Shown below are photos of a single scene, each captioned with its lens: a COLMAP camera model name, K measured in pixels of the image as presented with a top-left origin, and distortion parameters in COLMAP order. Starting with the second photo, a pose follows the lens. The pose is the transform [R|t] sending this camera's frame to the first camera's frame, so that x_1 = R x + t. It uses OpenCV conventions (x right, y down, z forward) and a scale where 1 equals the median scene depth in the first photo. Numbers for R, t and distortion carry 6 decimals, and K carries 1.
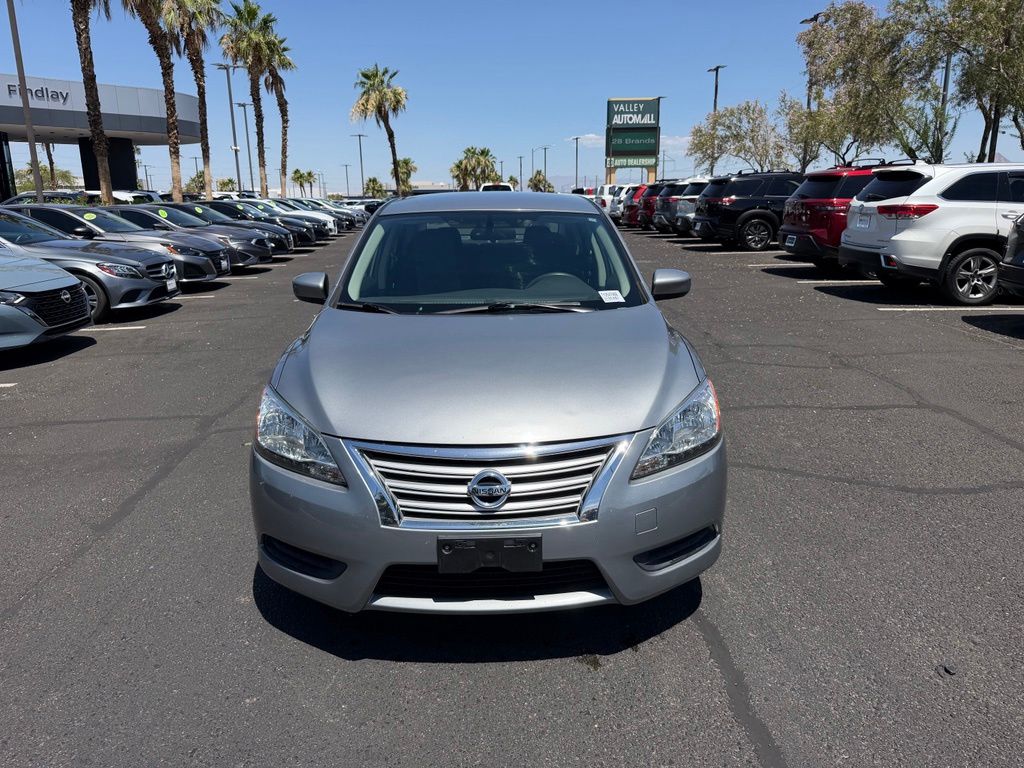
lens RADIAL K [[752.5, 0, 519.5], [0, 752.5, 383.4], [0, 0, 1]] dist [0.001079, -0.041575]
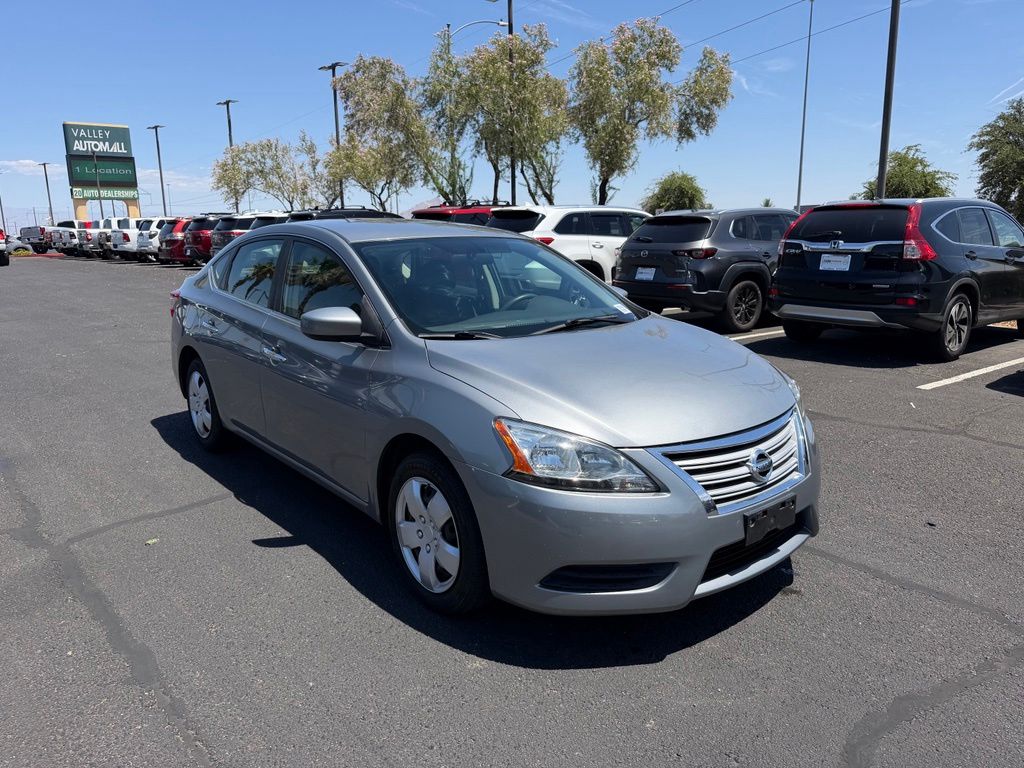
lens RADIAL K [[752.5, 0, 519.5], [0, 752.5, 383.4], [0, 0, 1]] dist [0.001079, -0.041575]
pose [[0.771678, -0.112843, 0.625923, -0.109134], [0.142238, 0.989828, 0.003088, -0.004527], [-0.619904, 0.086647, 0.779879, 0.031538]]
